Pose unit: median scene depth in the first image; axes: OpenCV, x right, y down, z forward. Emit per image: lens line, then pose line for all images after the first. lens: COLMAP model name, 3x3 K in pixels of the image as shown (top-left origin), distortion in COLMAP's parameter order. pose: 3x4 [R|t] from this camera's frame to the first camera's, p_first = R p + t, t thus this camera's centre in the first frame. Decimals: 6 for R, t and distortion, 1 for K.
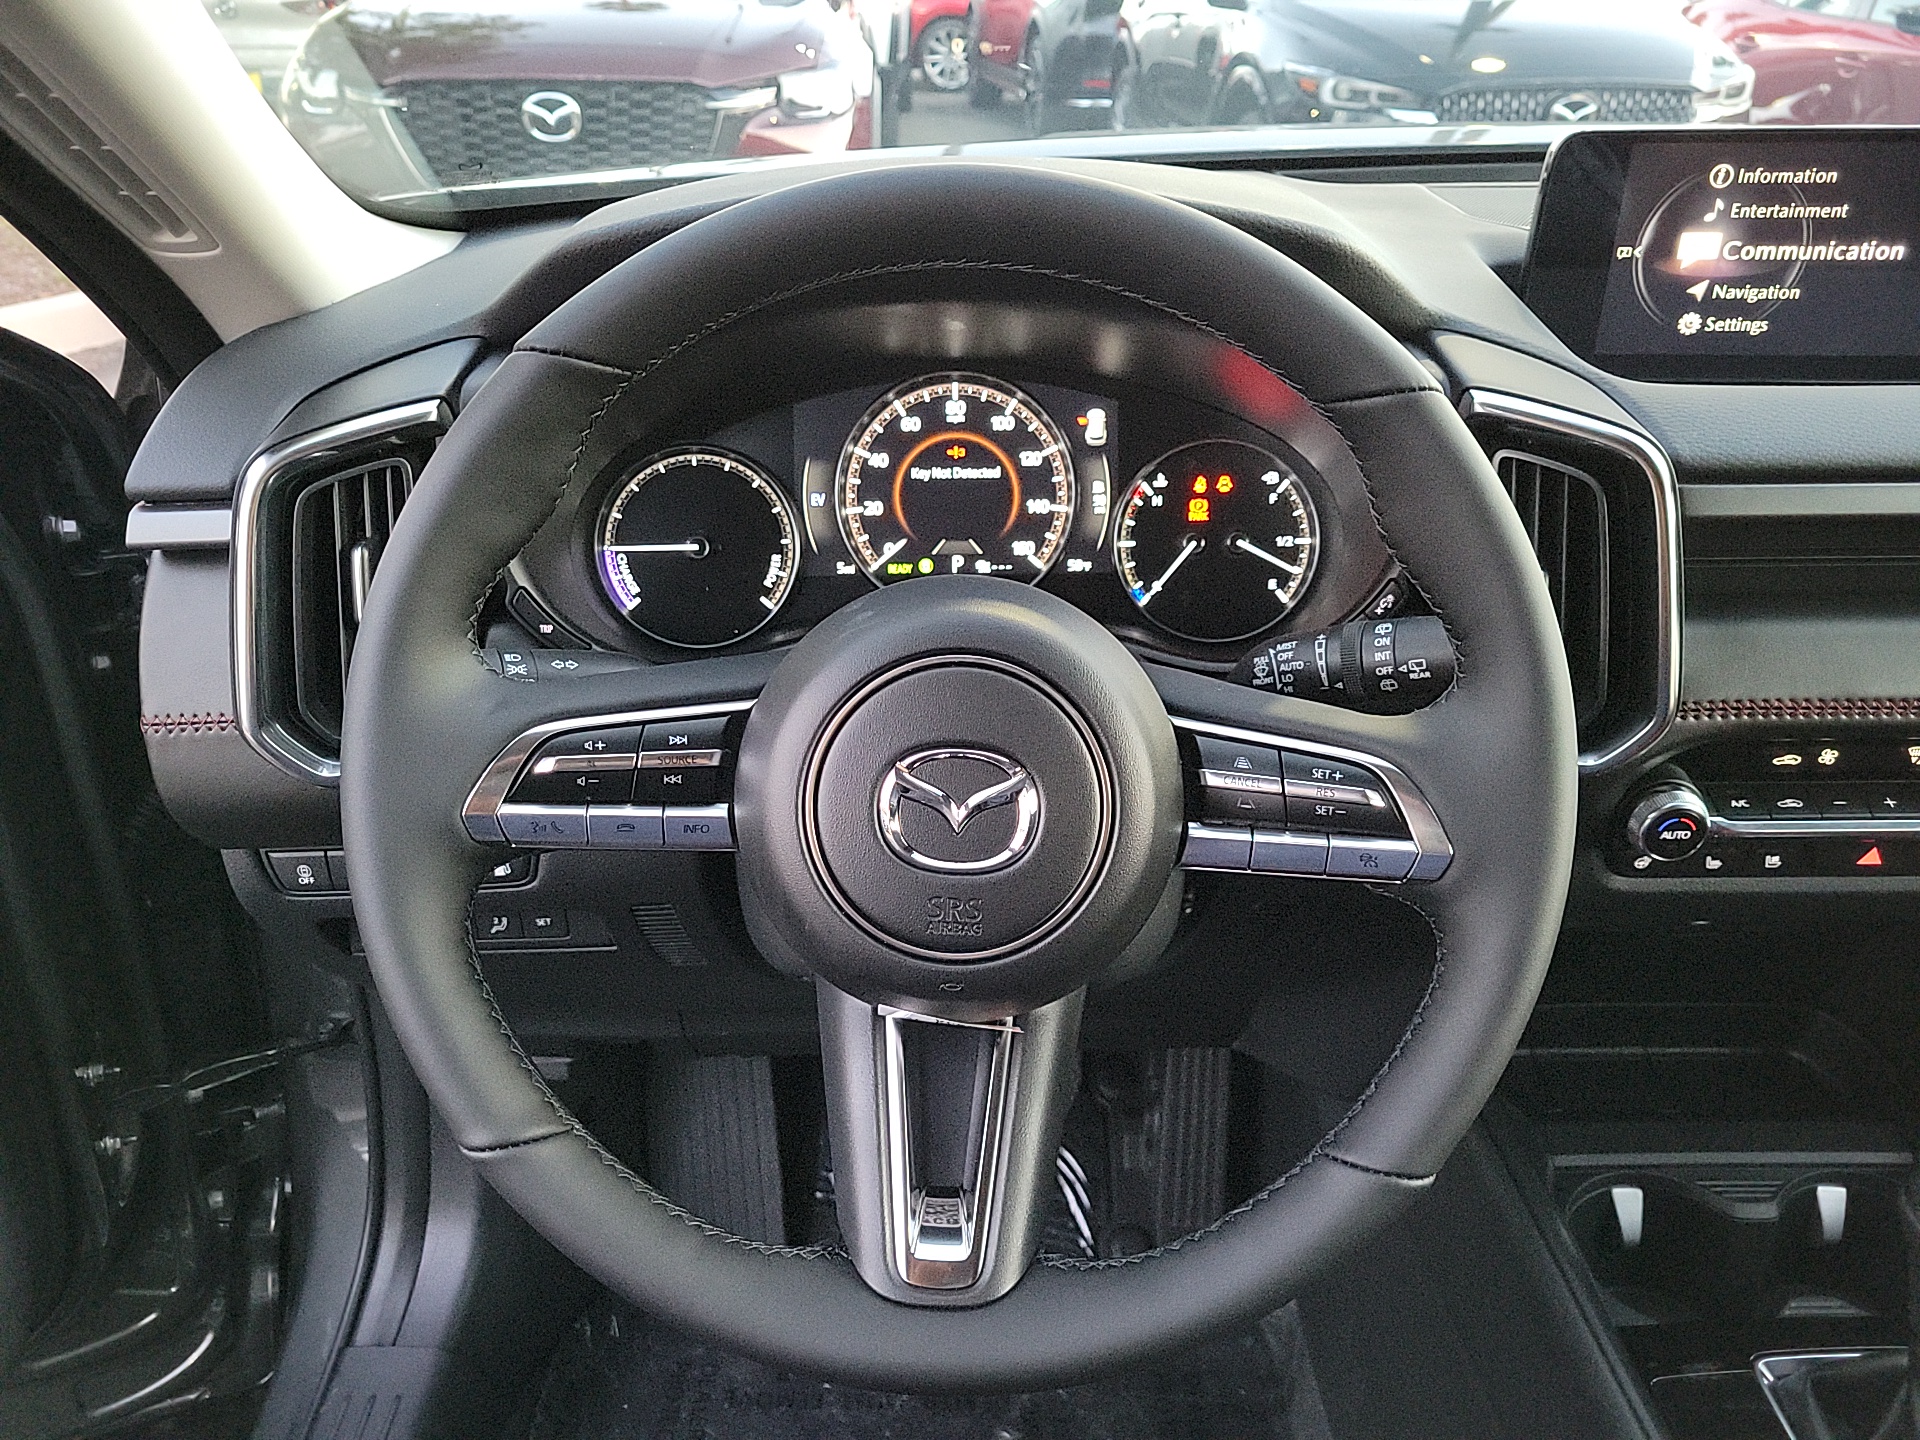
lens RADIAL K [[1462.9, 0, 952.2], [0, 1462.9, 731.9], [0, 0, 1]] dist [0.009679, 0.002966]
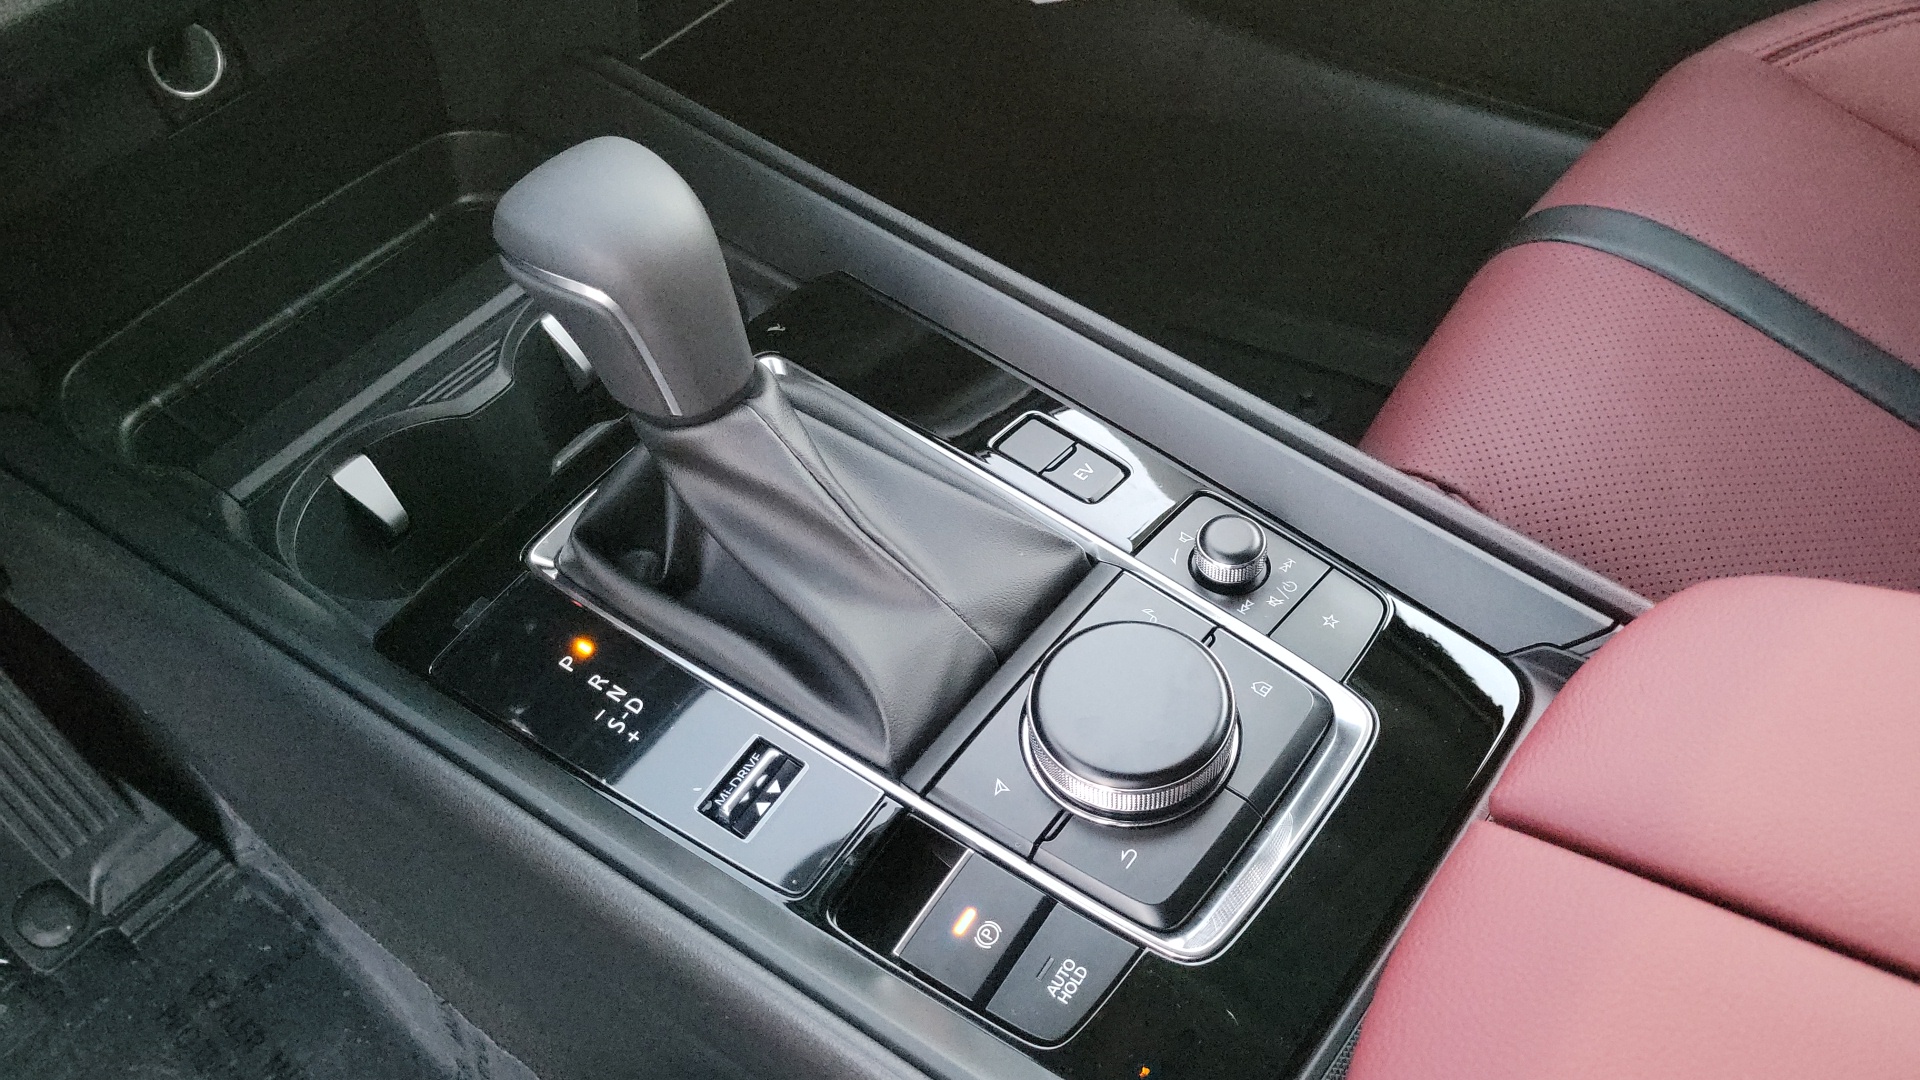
lens RADIAL K [[1450.3, 0, 974.1], [0, 1450.3, 549.9], [0, 0, 1]] dist [0.042689, -0.021335]
pose [[0.622079, -0.624994, 0.471593, 0.295159], [0.463142, 0.779383, 0.421973, 0.188010], [-0.631282, -0.044086, 0.774299, 0.240842]]
